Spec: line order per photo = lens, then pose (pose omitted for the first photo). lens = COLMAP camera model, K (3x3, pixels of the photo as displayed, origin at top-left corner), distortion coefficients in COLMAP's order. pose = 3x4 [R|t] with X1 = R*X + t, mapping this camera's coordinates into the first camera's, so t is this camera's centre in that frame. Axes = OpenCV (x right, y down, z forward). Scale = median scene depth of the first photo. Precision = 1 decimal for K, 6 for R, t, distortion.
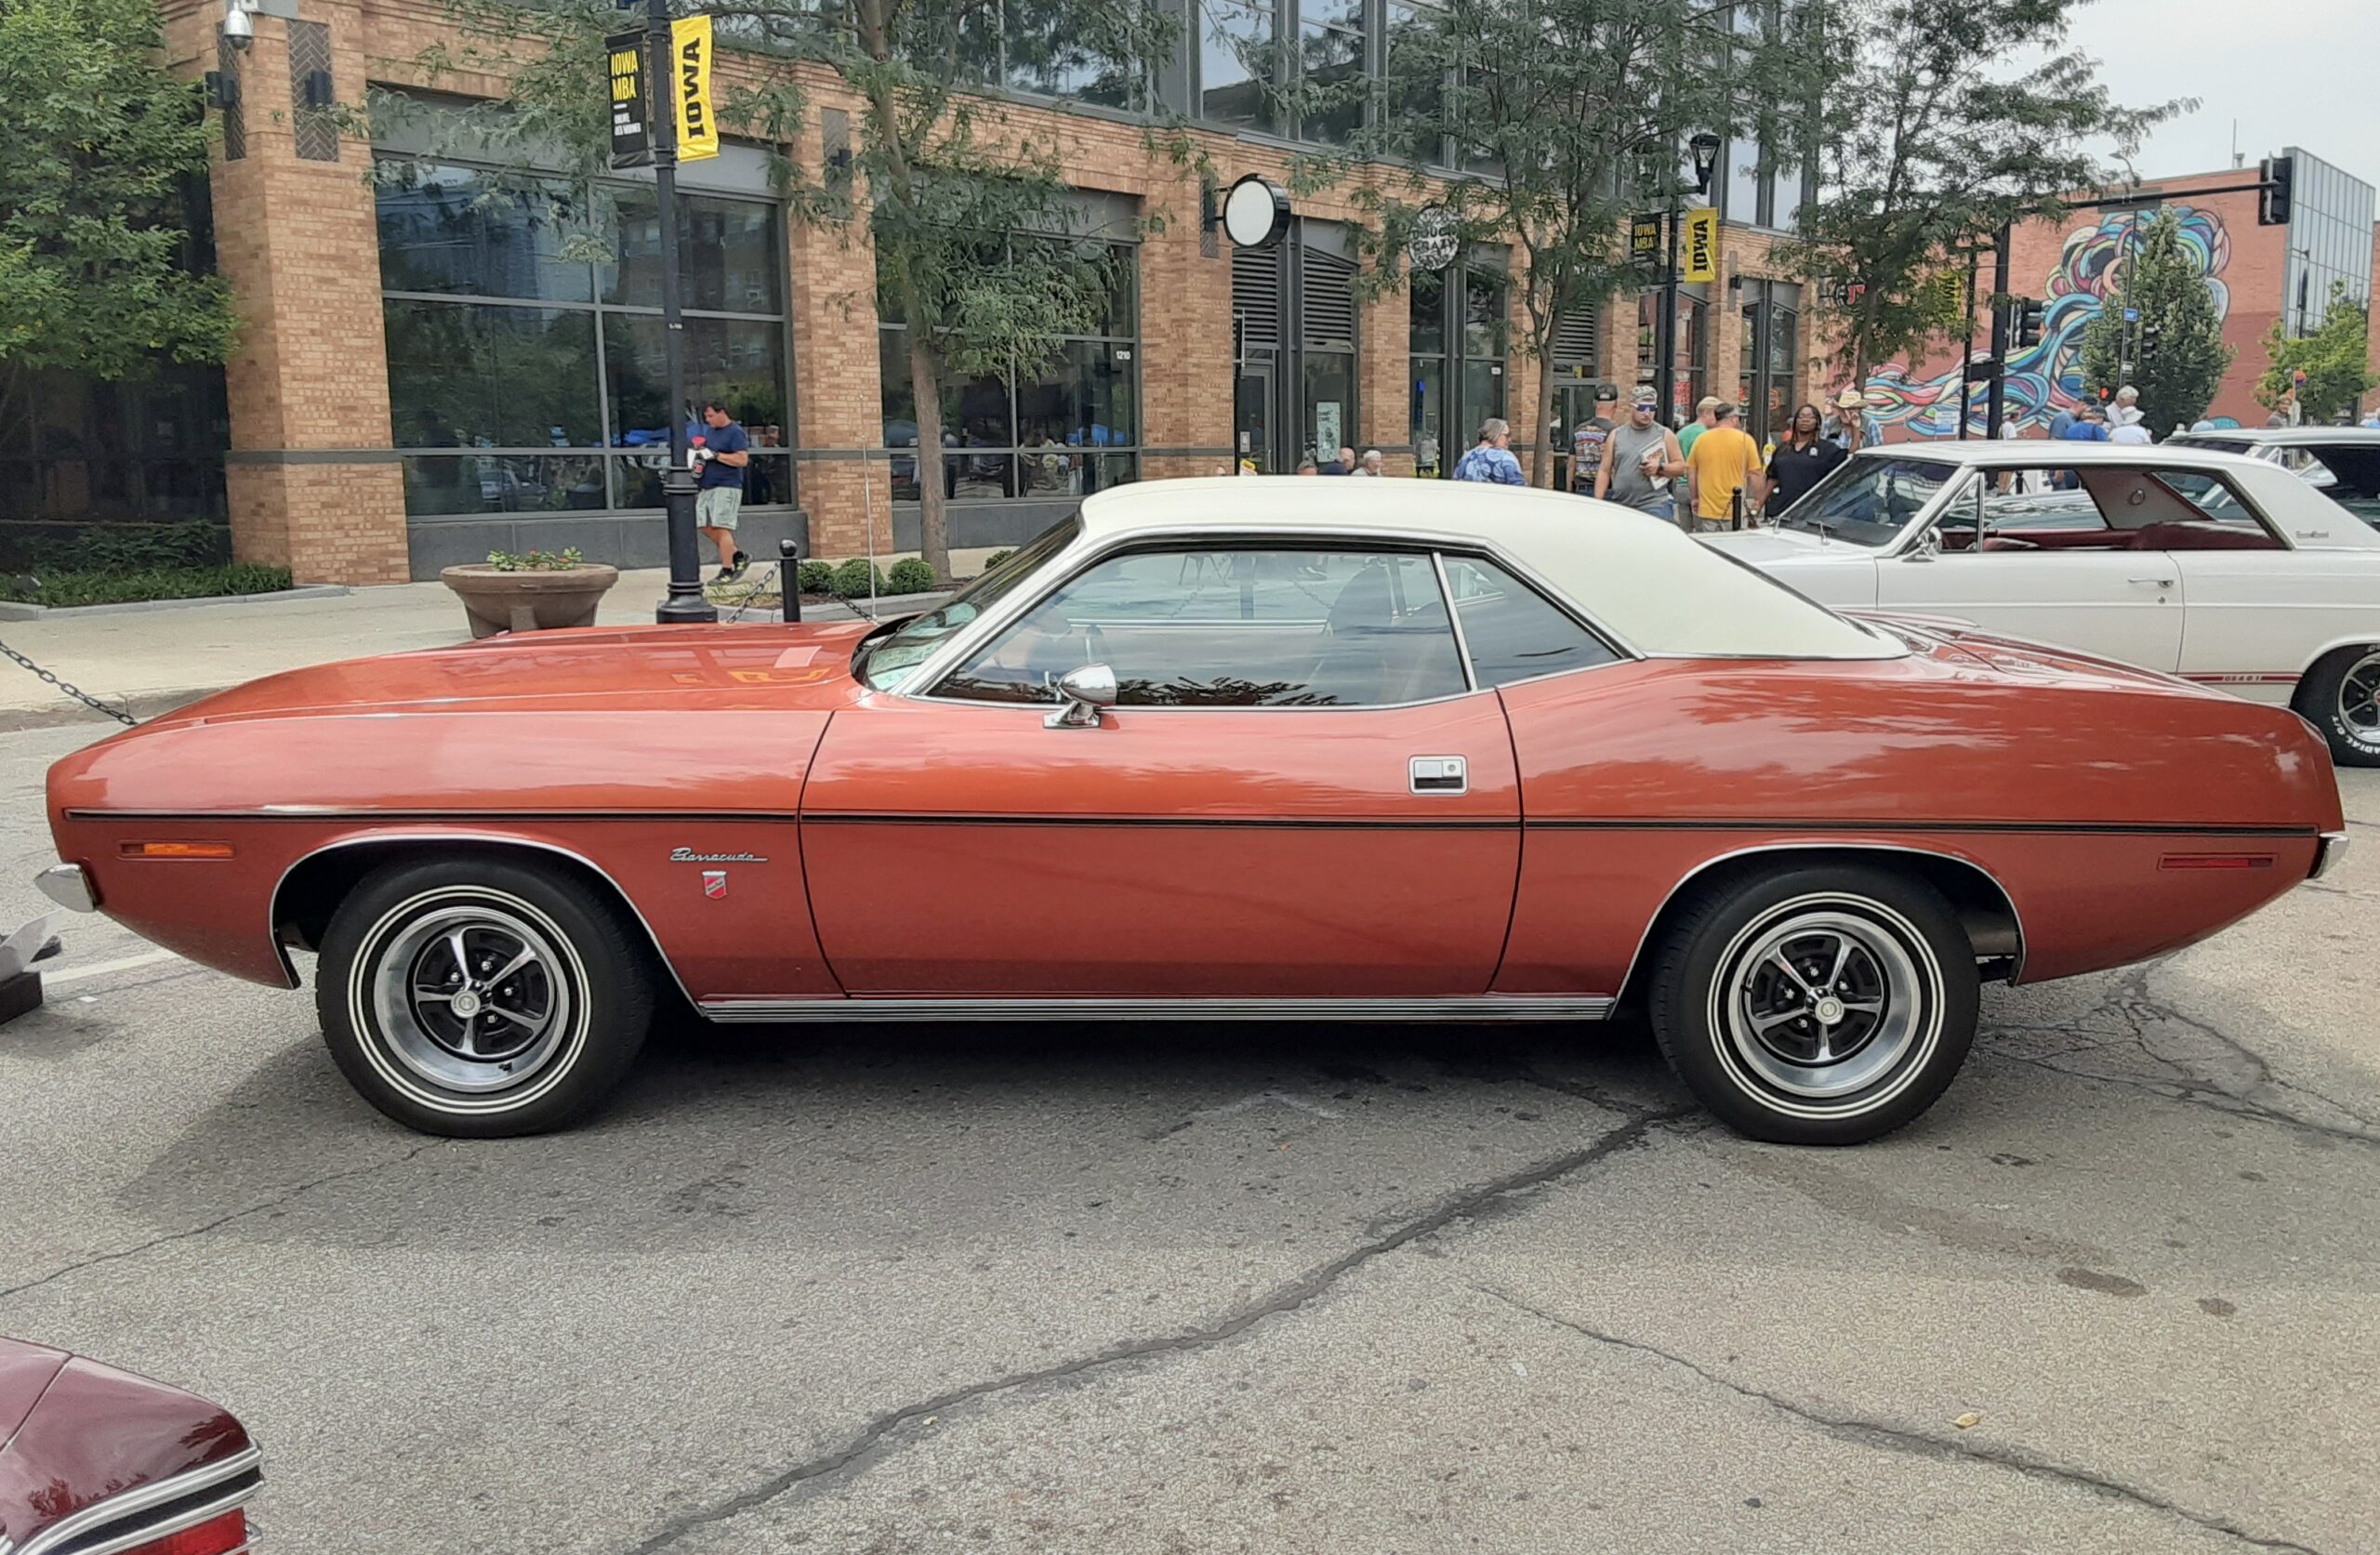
lens RADIAL K [[1936.4, 0, 1211.2], [0, 1936.4, 739.3], [0, 0, 1]] dist [0.112609, -0.168546]
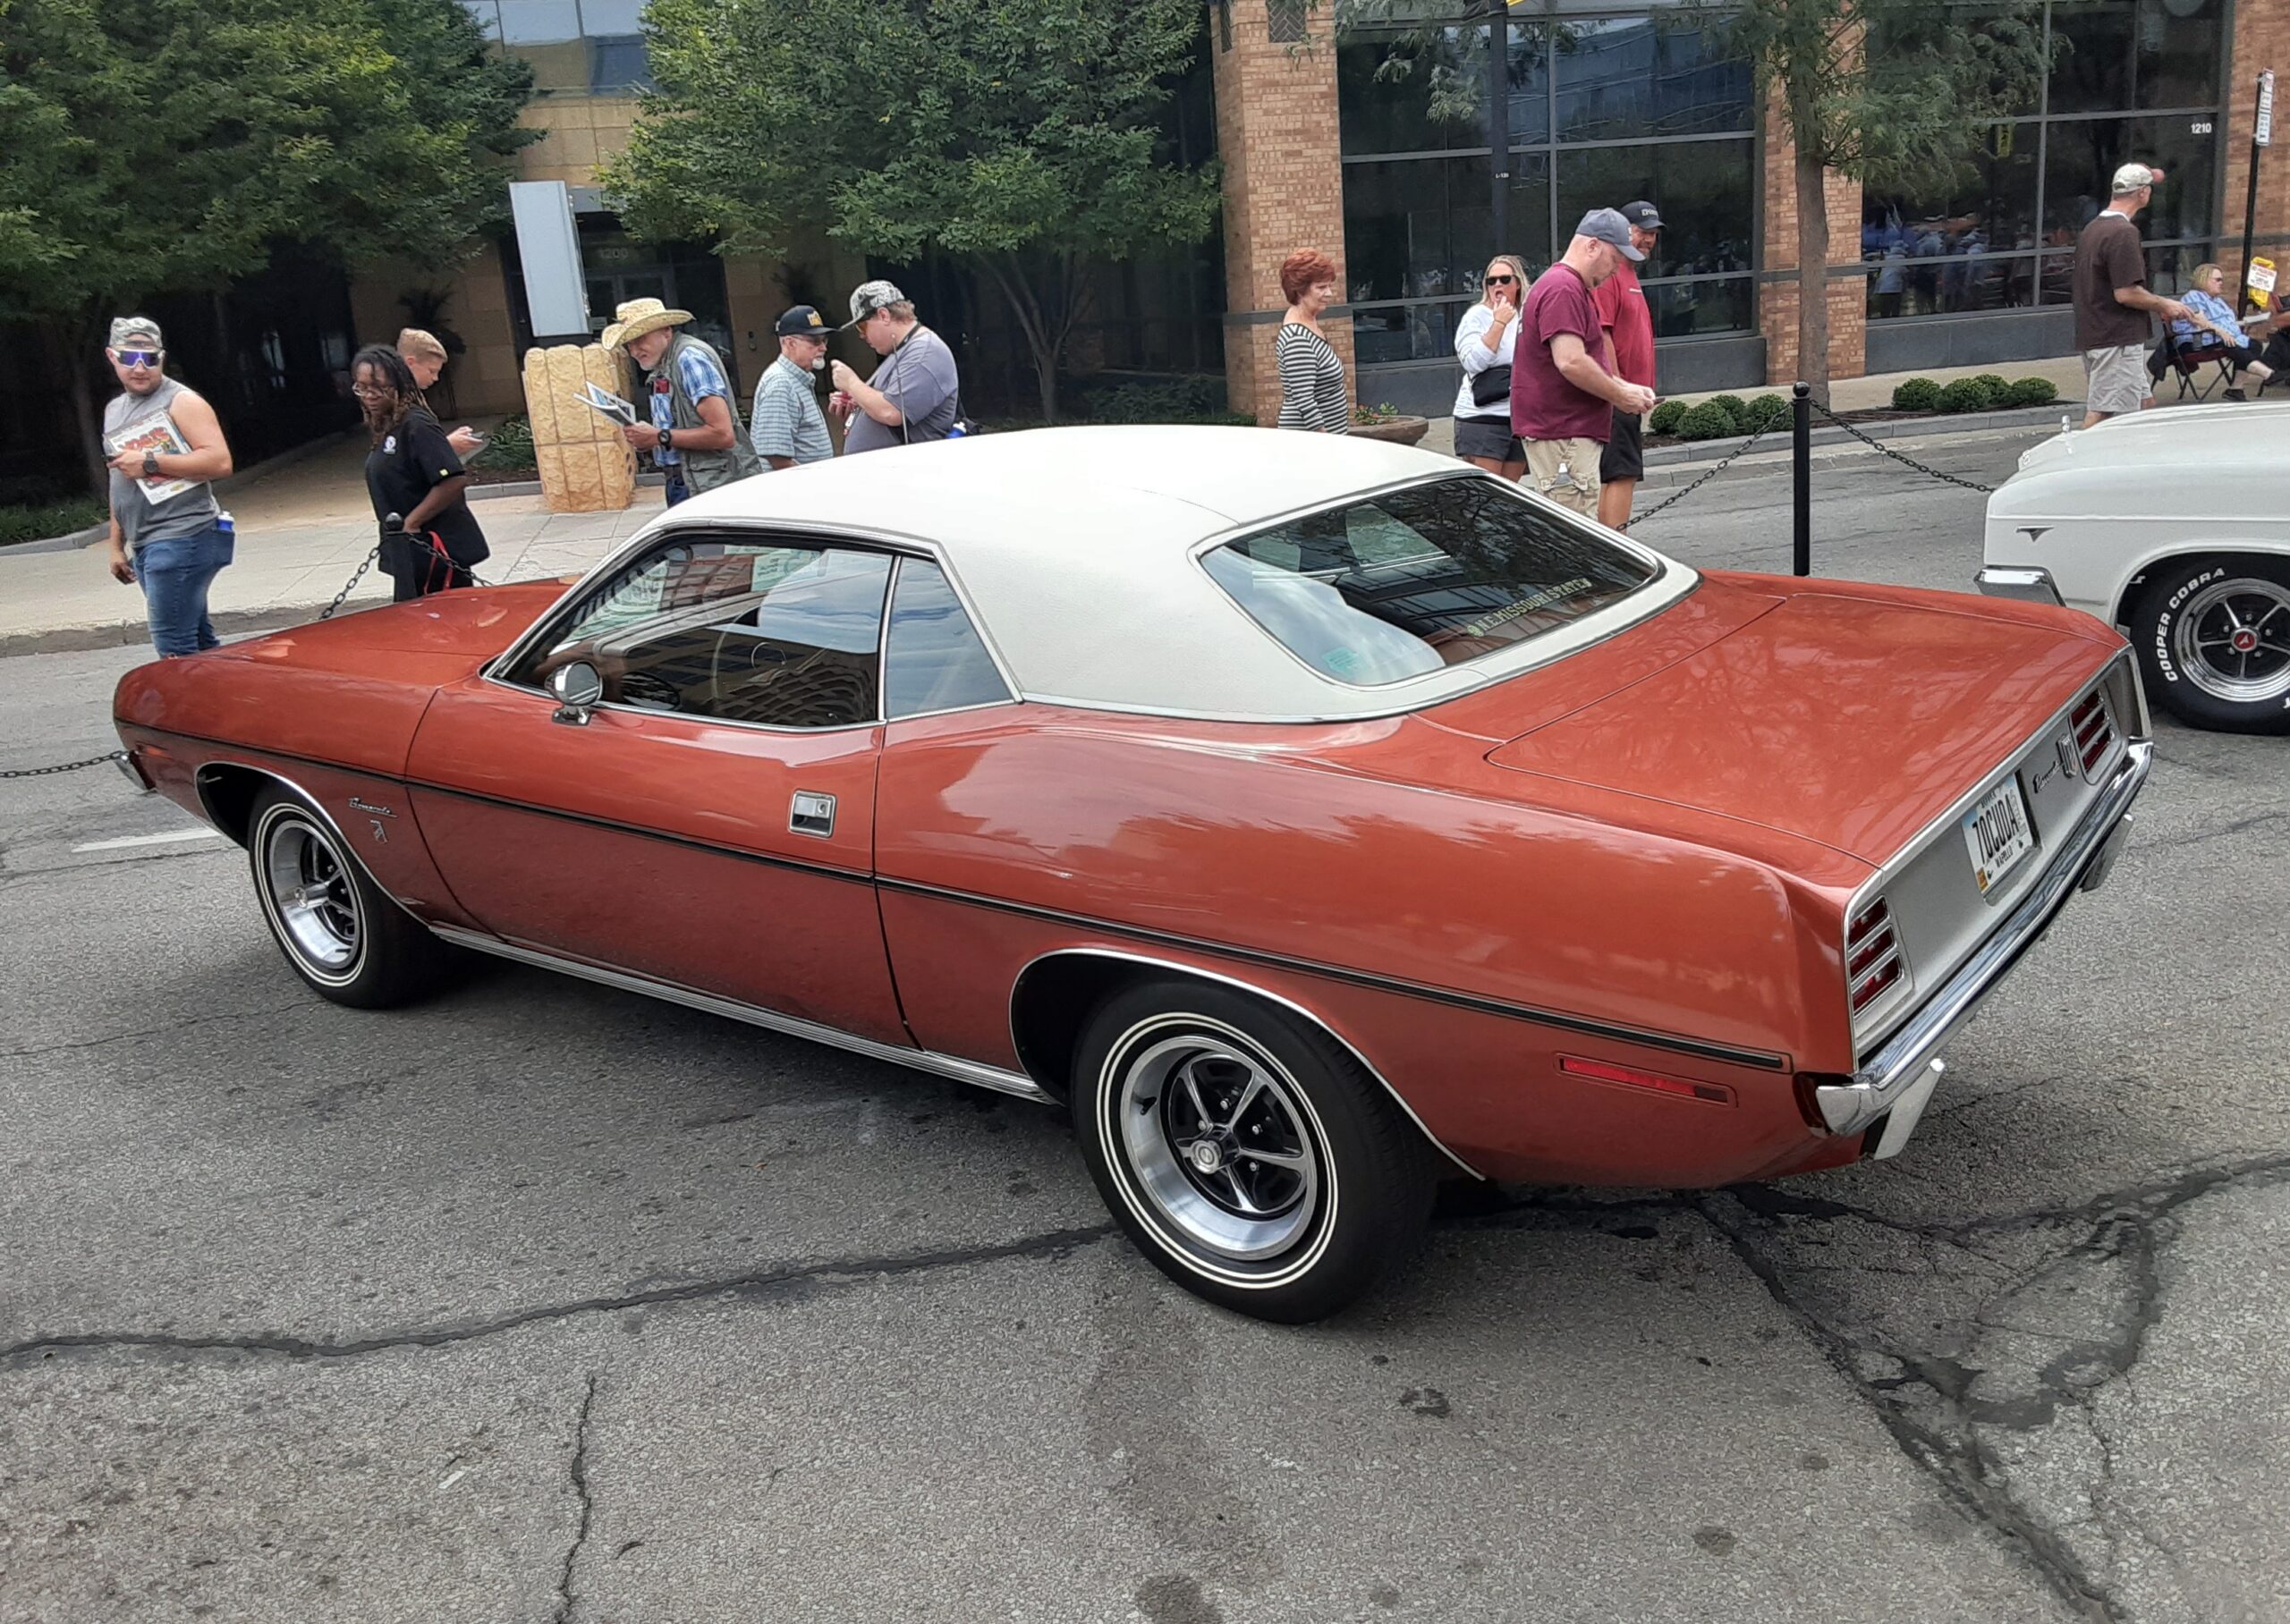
lens RADIAL K [[1791.8, 0, 1145.0], [0, 1791.8, 812.0], [0, 0, 1]] dist [0.086771, -0.122707]
pose [[0.797545, 0.118844, -0.591437, 0.143904], [-0.028349, 0.986703, 0.160041, -0.023595], [0.602593, -0.110873, 0.790309, 0.085634]]
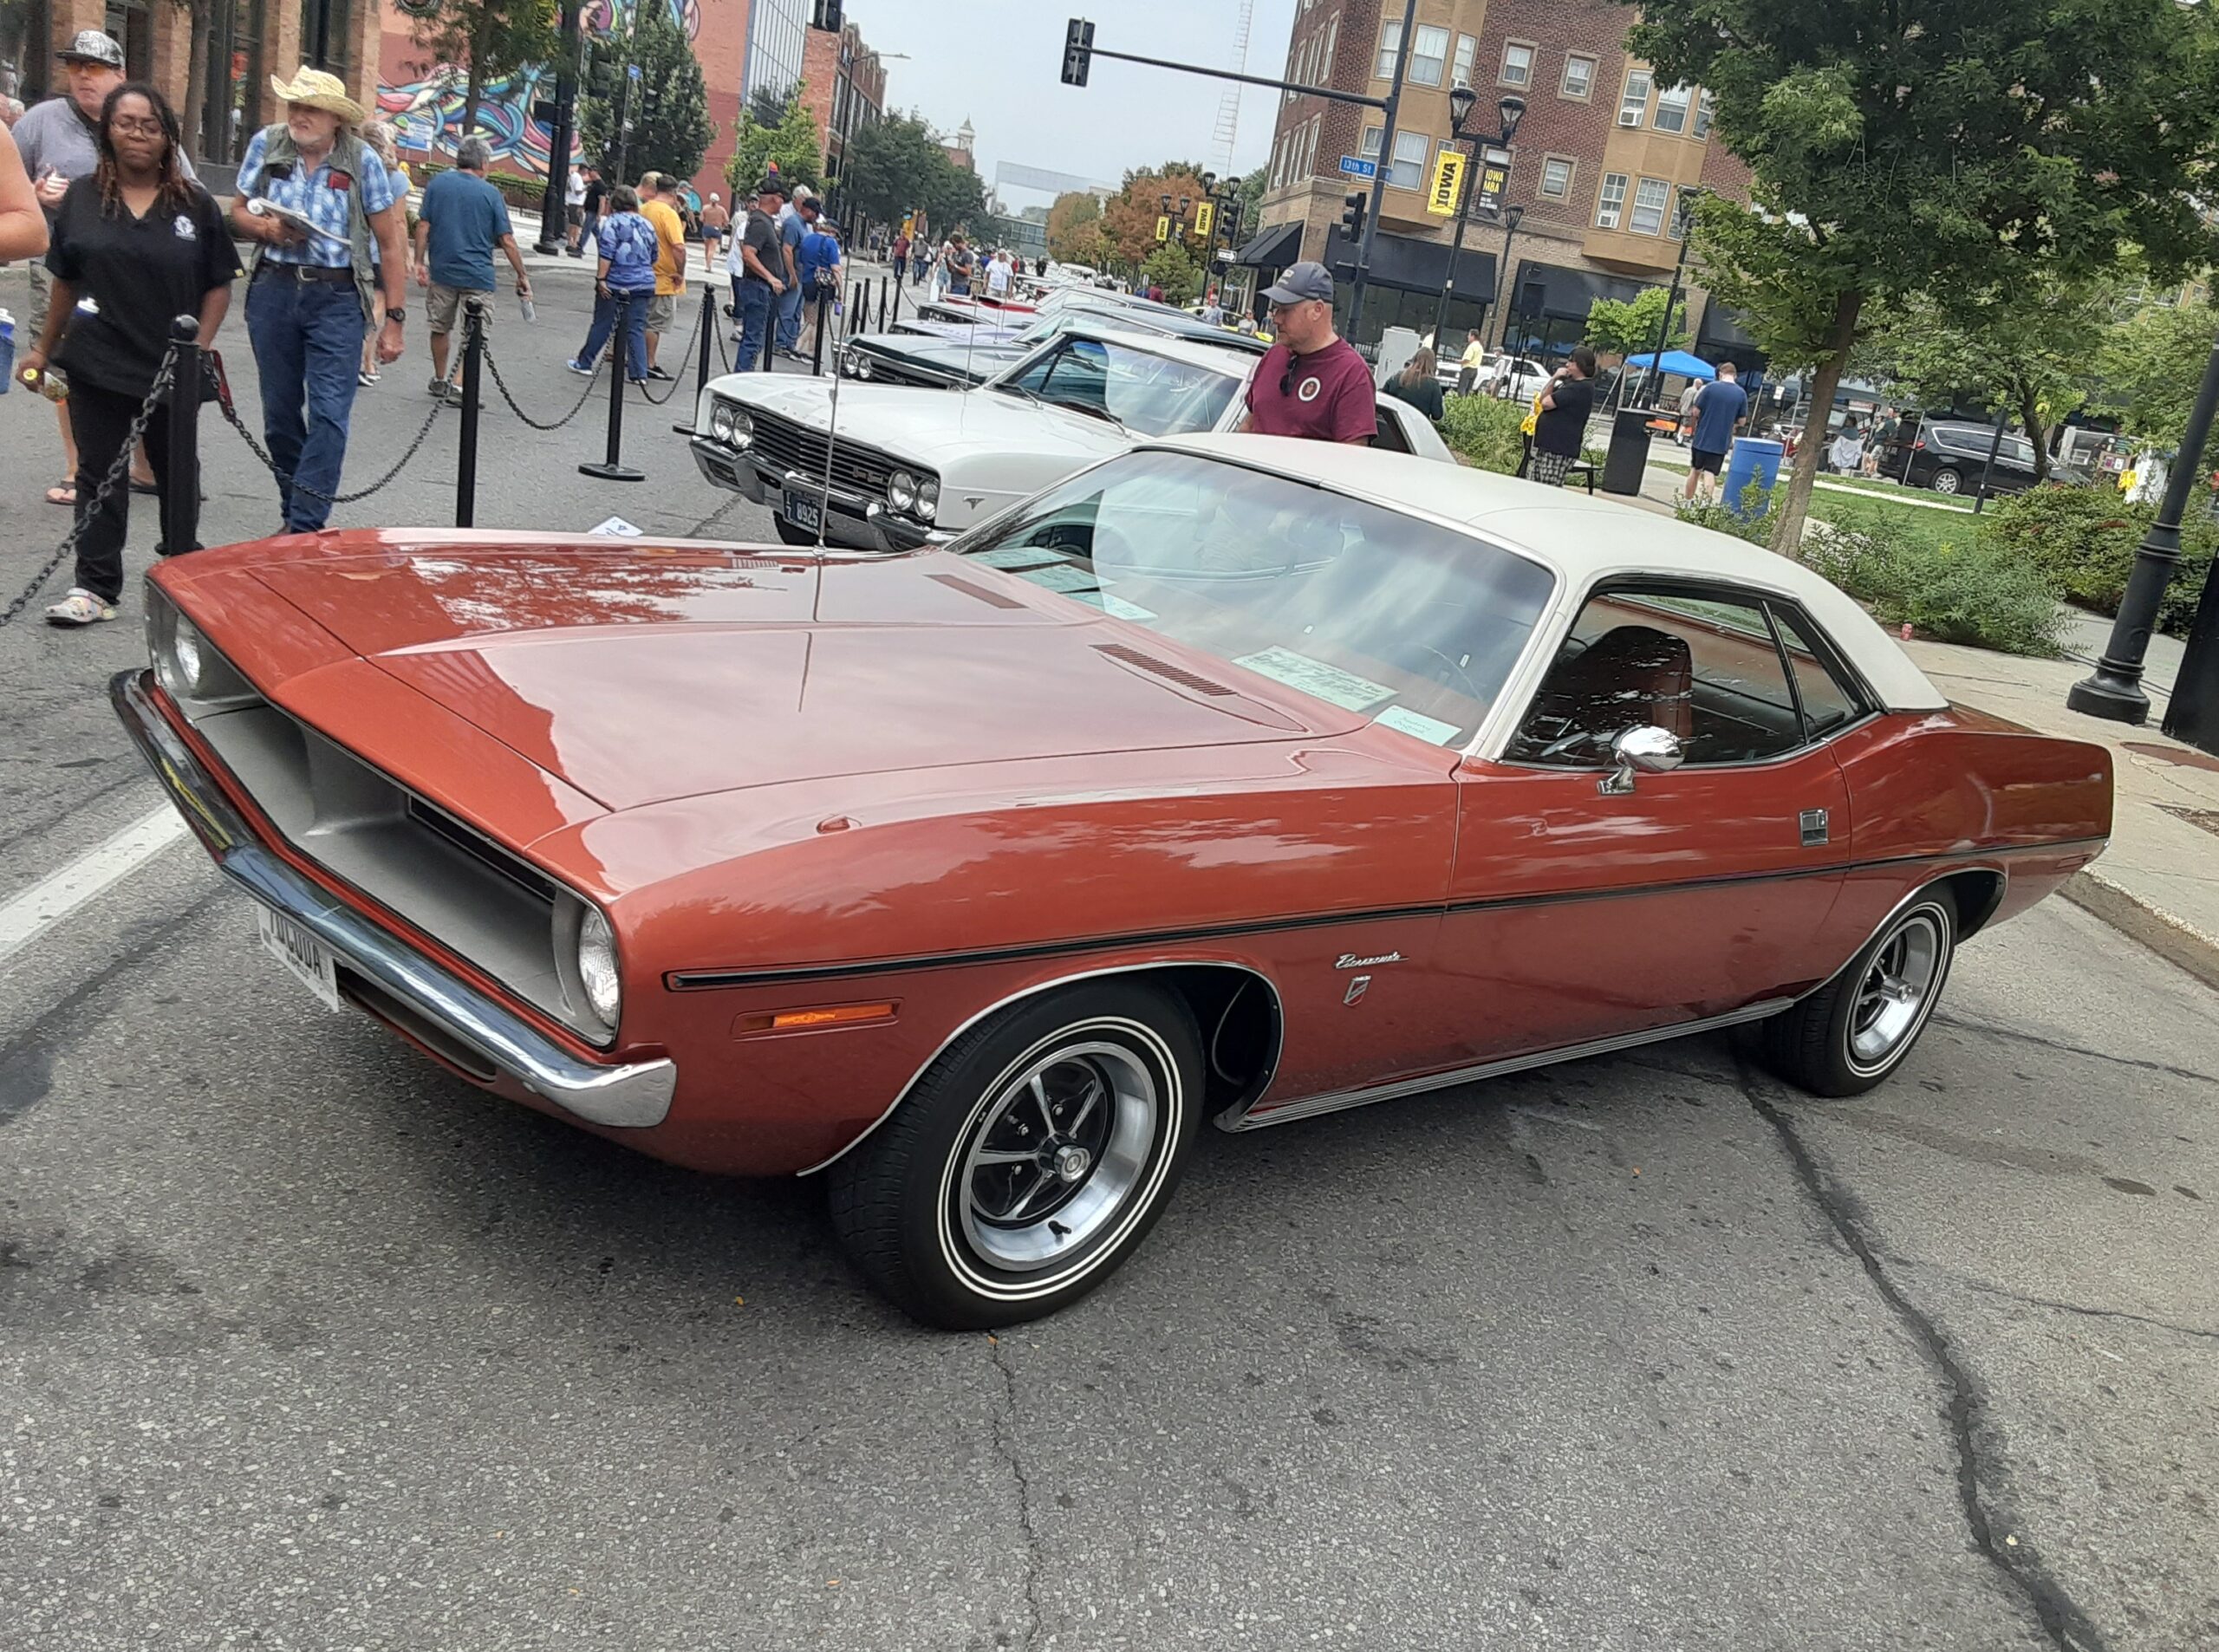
lens RADIAL K [[1939.8, 0, 1180.5], [0, 1939.8, 834.5], [0, 0, 1]] dist [0.111578, -0.172743]
pose [[0.720819, -0.045892, 0.691602, -0.175450], [-0.082875, 0.984941, 0.151733, -0.022364], [-0.688150, -0.166689, 0.706161, 0.092172]]
